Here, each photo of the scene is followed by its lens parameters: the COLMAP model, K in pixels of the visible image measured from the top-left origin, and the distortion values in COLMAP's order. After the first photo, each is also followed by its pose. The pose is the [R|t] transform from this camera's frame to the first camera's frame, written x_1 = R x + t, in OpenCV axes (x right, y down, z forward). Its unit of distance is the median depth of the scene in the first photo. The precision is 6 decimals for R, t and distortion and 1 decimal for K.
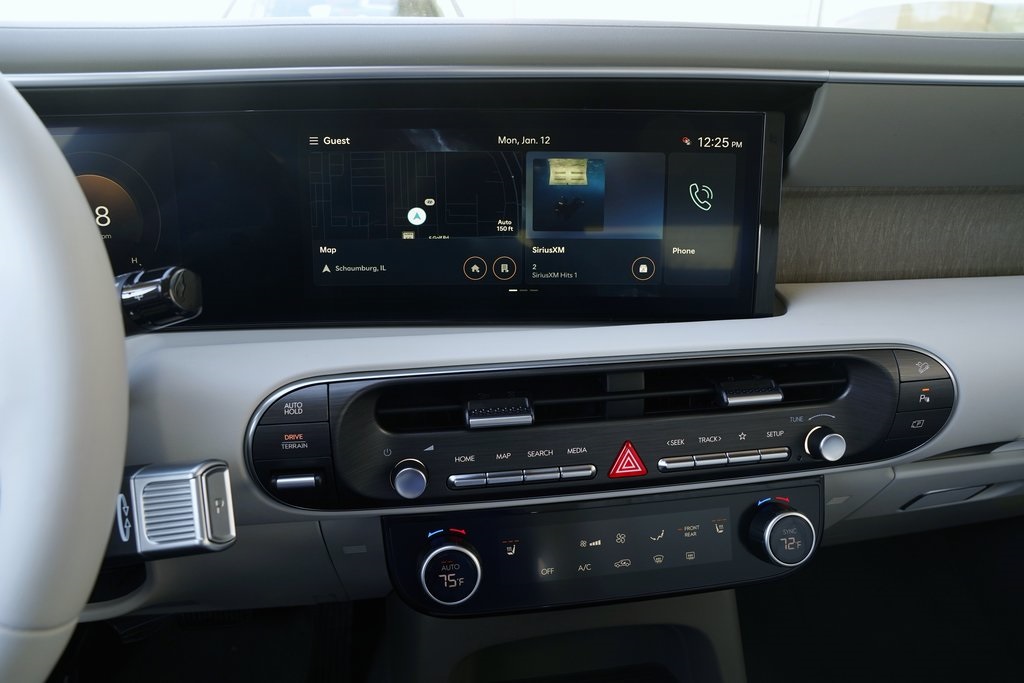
lens RADIAL K [[720.8, 0, 513.0], [0, 720.8, 338.0], [0, 0, 1]] dist [-0.126487, 0.087382]
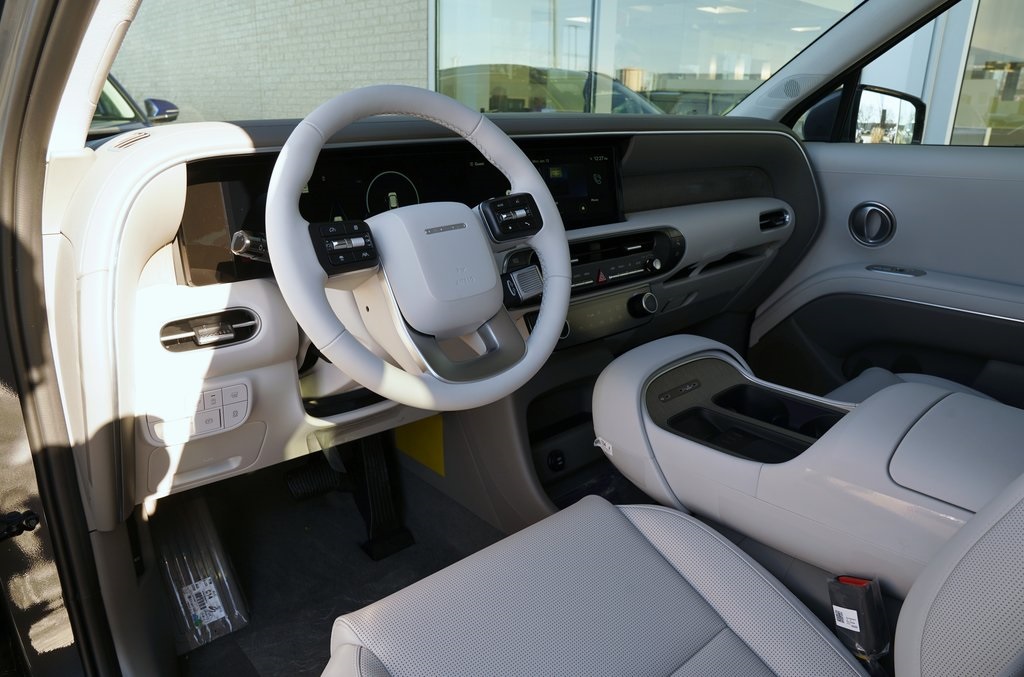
lens RADIAL K [[720.8, 0, 519.6], [0, 720.8, 328.5], [0, 0, 1]] dist [-0.126487, 0.087382]
pose [[0.835407, -0.166196, 0.523903, -1.484673], [0.207713, 0.977965, -0.020980, 0.345426], [-0.508872, 0.126348, 0.851519, -1.061759]]
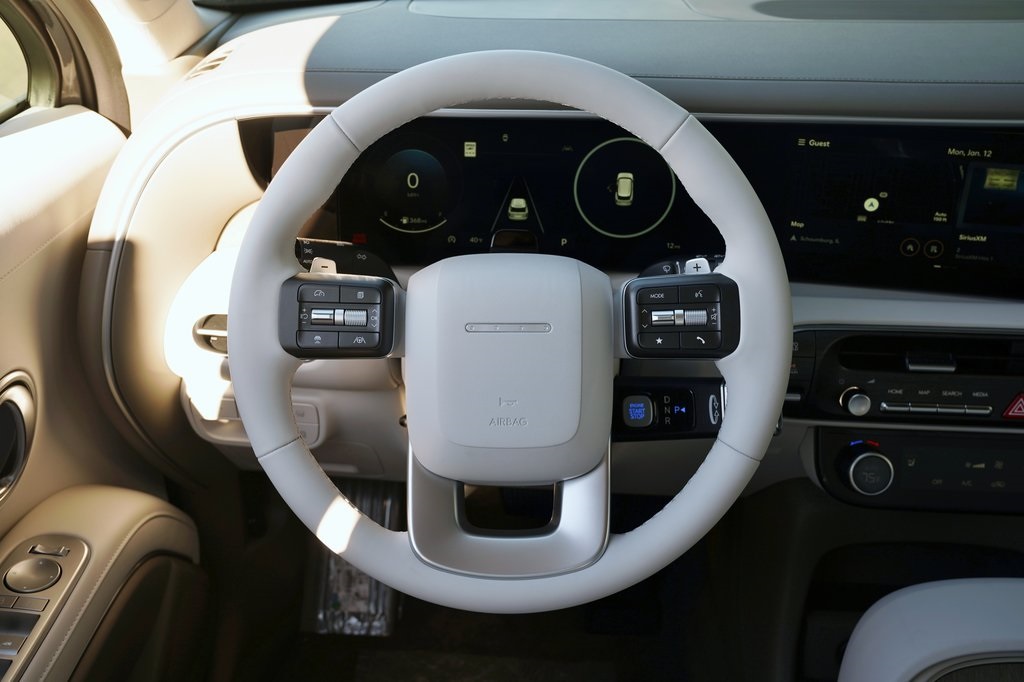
lens RADIAL K [[1020.7, 0, 512.0], [0, 1020.7, 332.8], [0, 0, 1]] dist [0.044963, 0.000000]
pose [[0.984454, 0.103226, -0.142106, -0.494575], [-0.082744, 0.986232, 0.143178, -0.155282], [0.154929, -0.129194, 0.979442, -0.973708]]
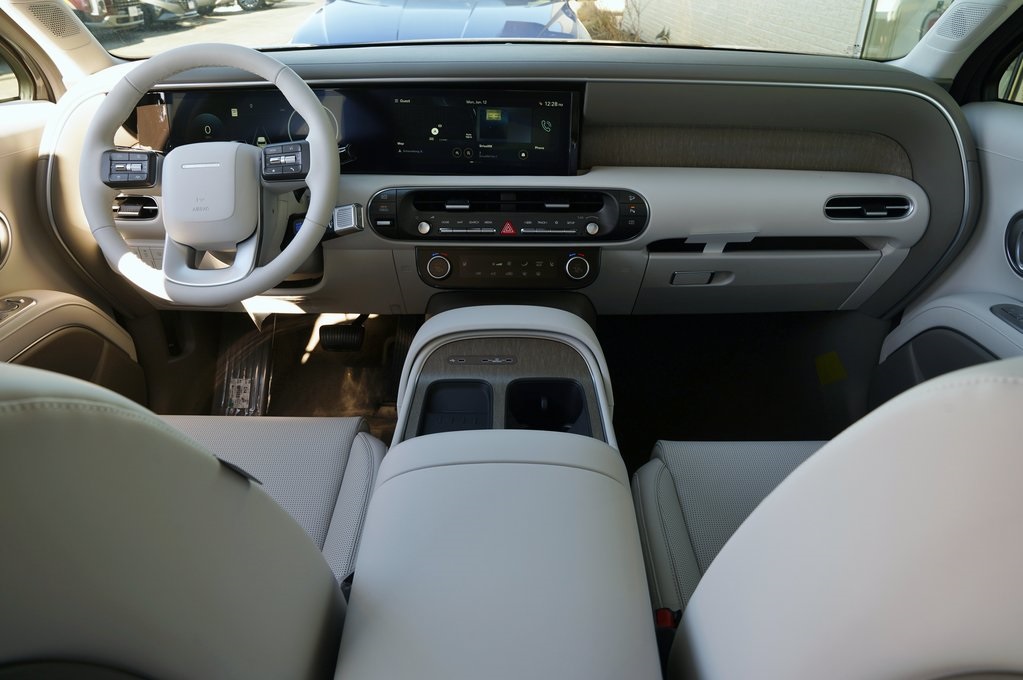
lens RADIAL K [[720.1, 0, 514.9], [0, 720.1, 339.0], [0, 0, 1]] dist [-0.126487, 0.087382]
pose [[0.988142, 0.067769, -0.137781, 0.557428], [-0.053691, 0.993185, 0.103446, 0.293674], [0.143853, -0.094822, 0.985046, -1.560483]]
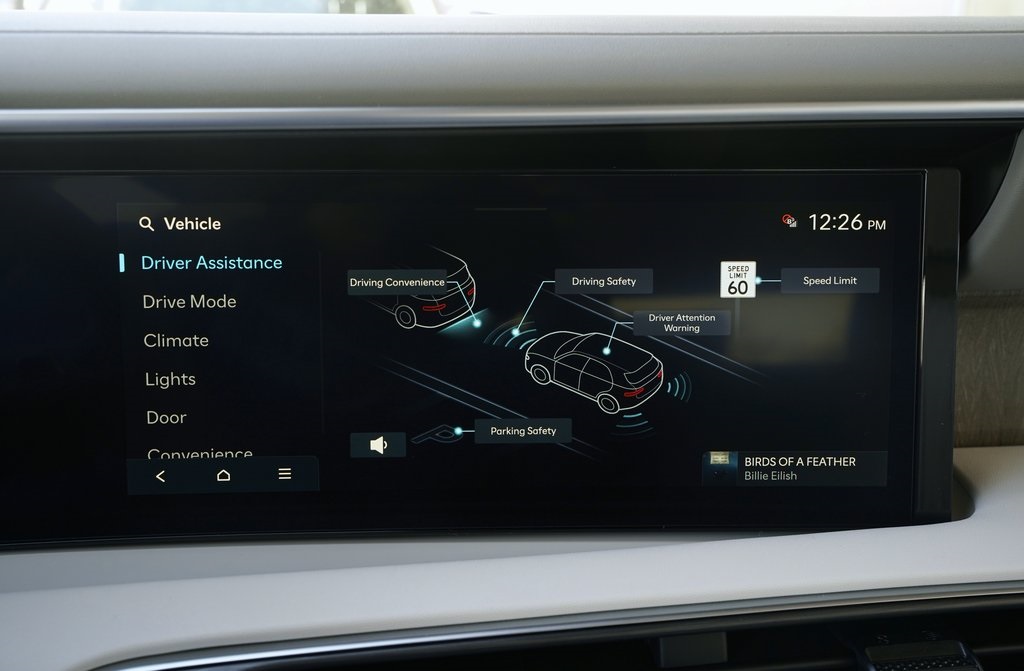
lens RADIAL K [[1011.2, 0, 510.3], [0, 1011.2, 336.1], [0, 0, 1]] dist [0.008239, 0.000000]
pose [[0.999766, -0.005457, -0.020944, 0.029800], [0.003001, 0.993294, -0.115576, -0.085861], [0.021435, 0.115486, 0.993078, 0.170249]]
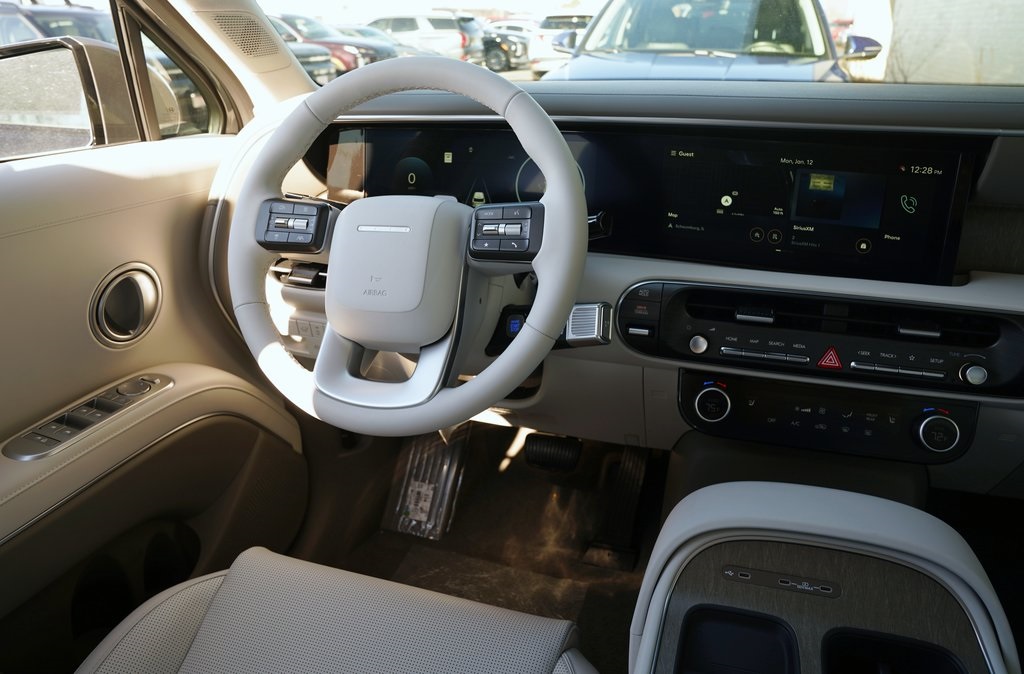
lens RADIAL K [[720.8, 0, 510.0], [0, 720.8, 331.3], [0, 0, 1]] dist [-0.126487, 0.087382]
pose [[0.892299, 0.152796, -0.424800, 0.177765], [-0.150194, 0.987854, 0.039835, 0.152992], [0.425727, 0.028258, 0.904410, -0.771263]]
